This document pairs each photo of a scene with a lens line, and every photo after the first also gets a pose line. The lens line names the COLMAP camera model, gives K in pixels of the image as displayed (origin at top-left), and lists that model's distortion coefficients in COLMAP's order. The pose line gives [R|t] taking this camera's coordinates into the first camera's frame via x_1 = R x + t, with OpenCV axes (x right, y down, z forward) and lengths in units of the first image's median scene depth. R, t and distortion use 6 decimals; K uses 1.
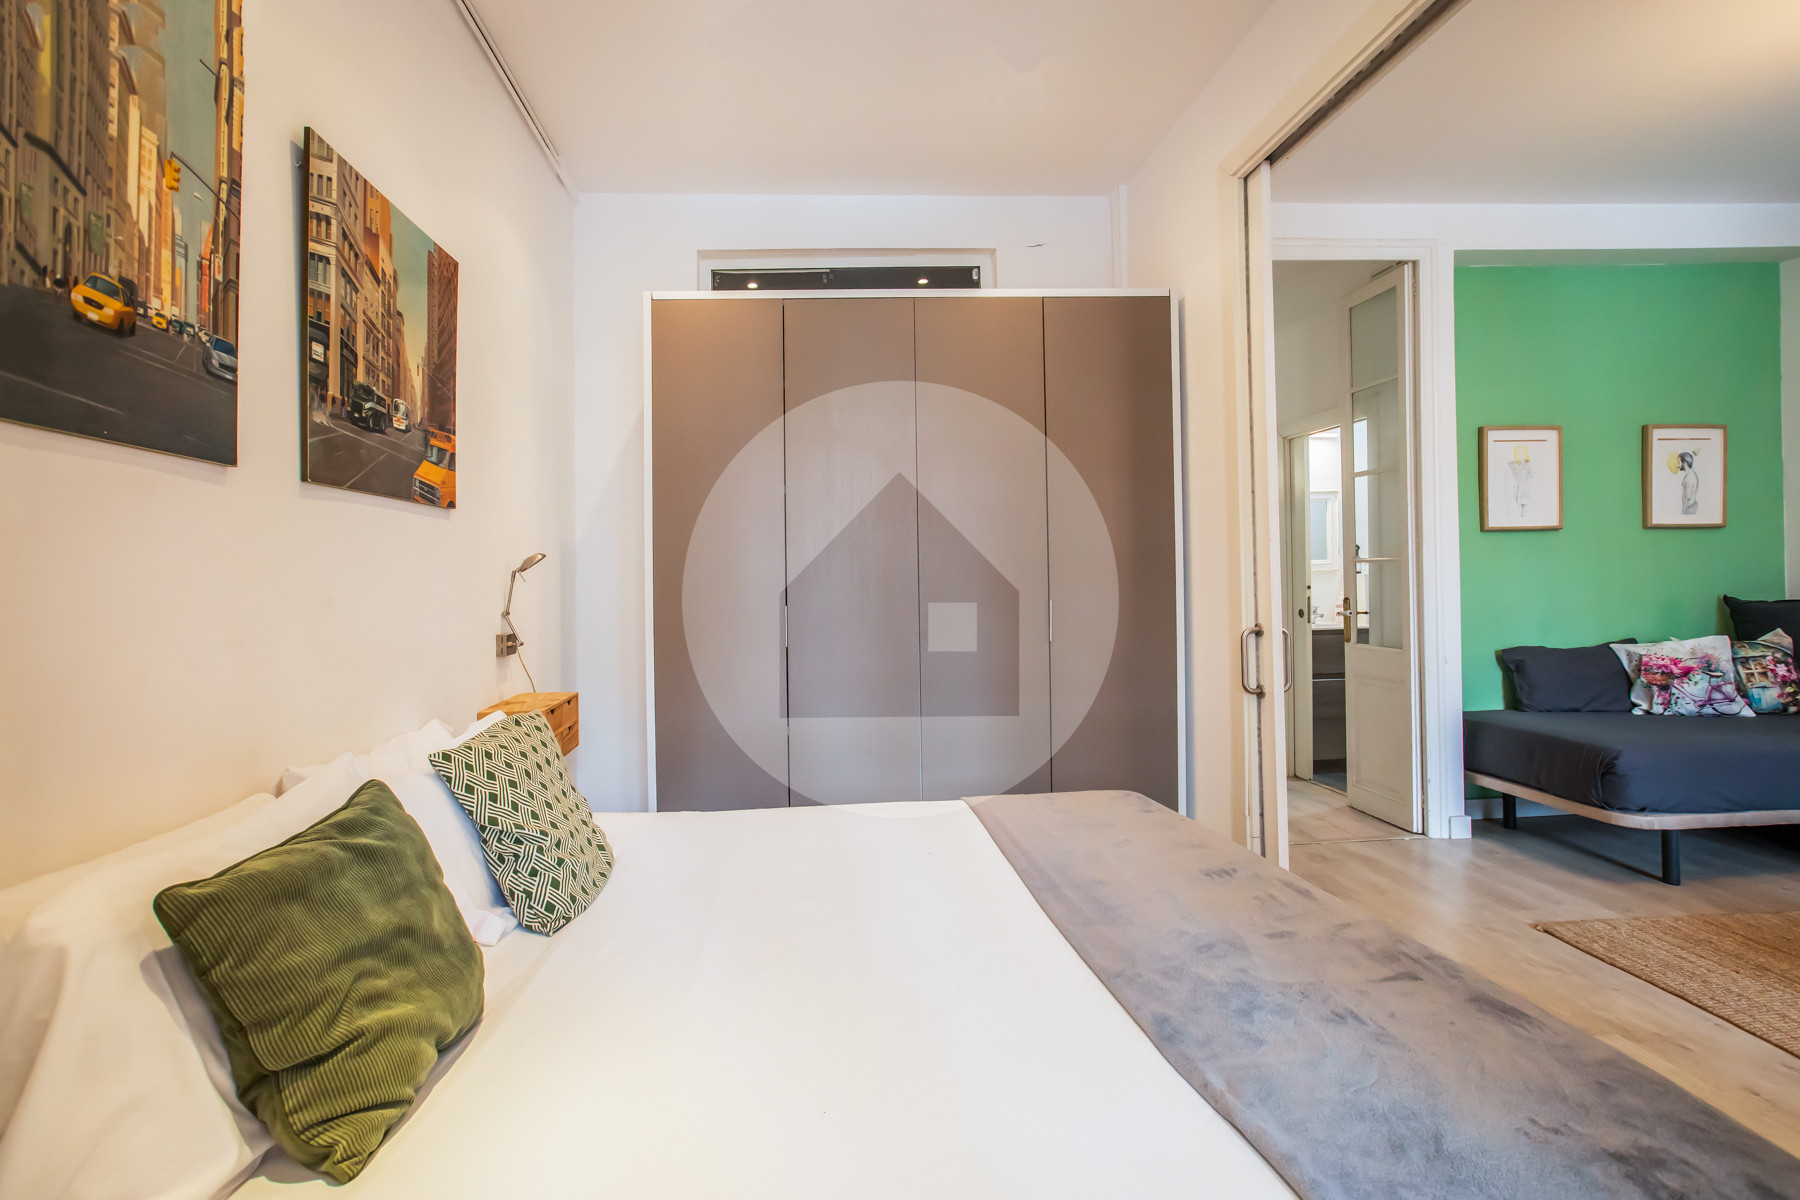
lens RADIAL K [[785.0, 0, 891.5], [0, 785.0, 605.7], [0, 0, 1]] dist [-0.011530, 0.000744]
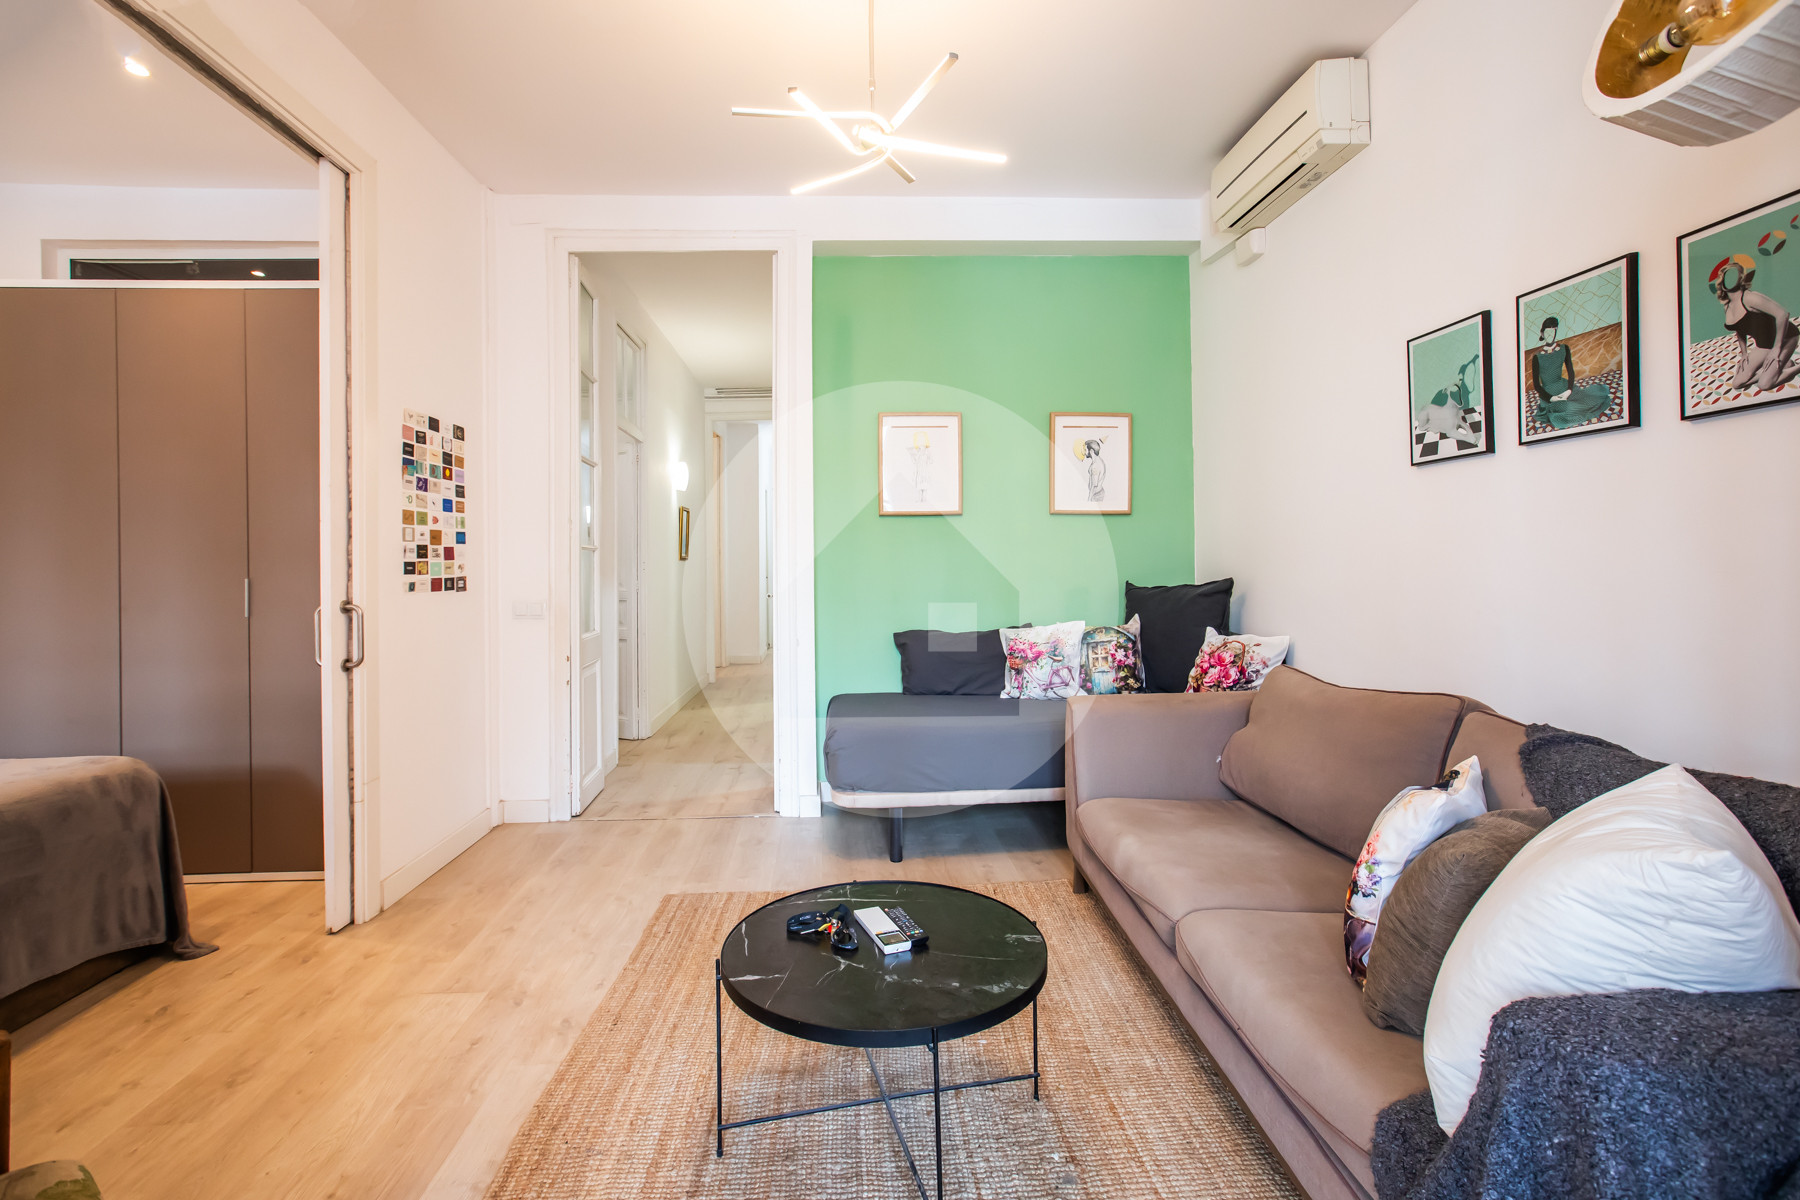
lens RADIAL K [[802.5, 0, 889.9], [0, 802.5, 582.9], [0, 0, 1]] dist [-0.022980, 0.016134]
pose [[0.999962, 0.007744, -0.003986, 0.847461], [-0.007814, 0.999812, -0.017725, 0.010113], [0.003848, 0.017755, 0.999835, -0.046872]]
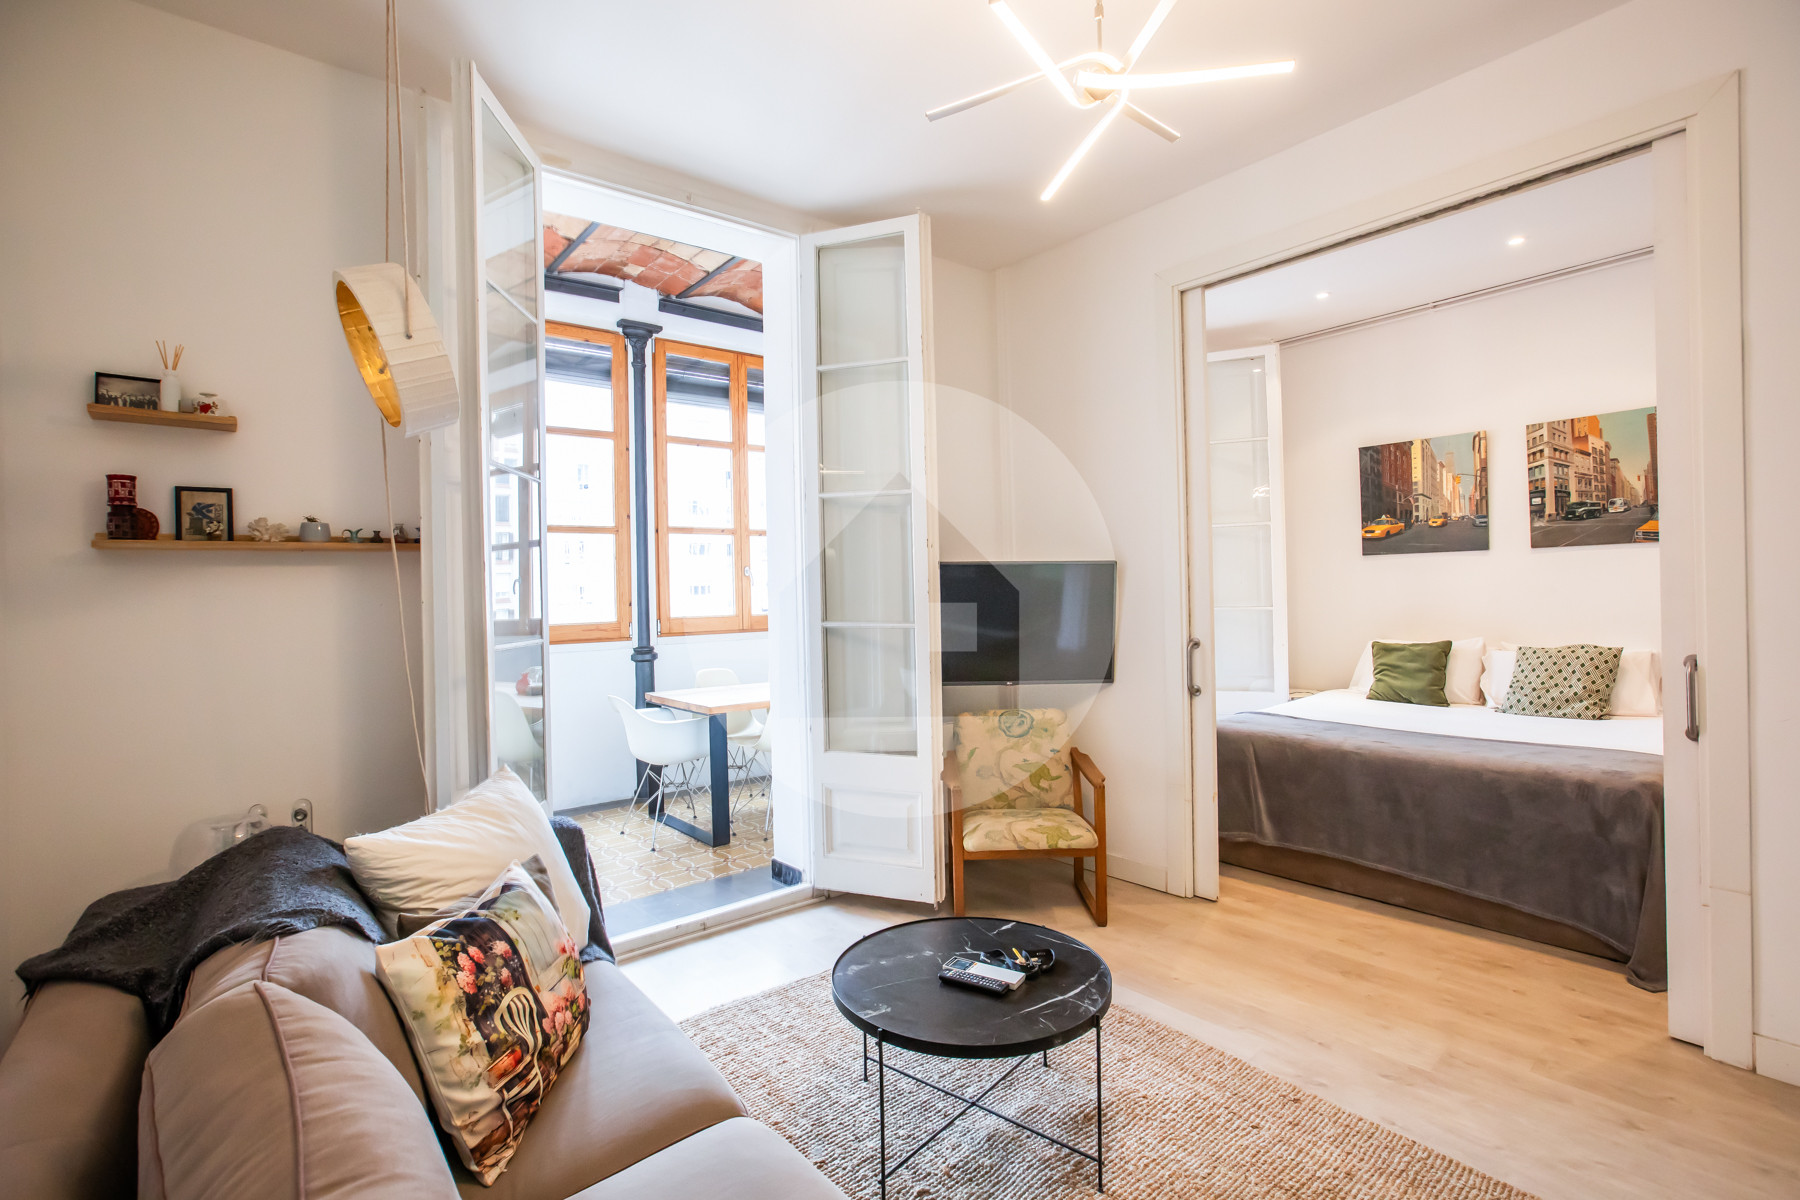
lens RADIAL K [[802.5, 0, 889.9], [0, 802.5, 582.9], [0, 0, 1]] dist [-0.022980, 0.016134]
pose [[-0.806954, 0.038475, -0.589359, 1.198304], [0.027534, 0.999242, 0.027534, -0.073481], [0.589972, 0.005991, -0.807402, 0.817181]]
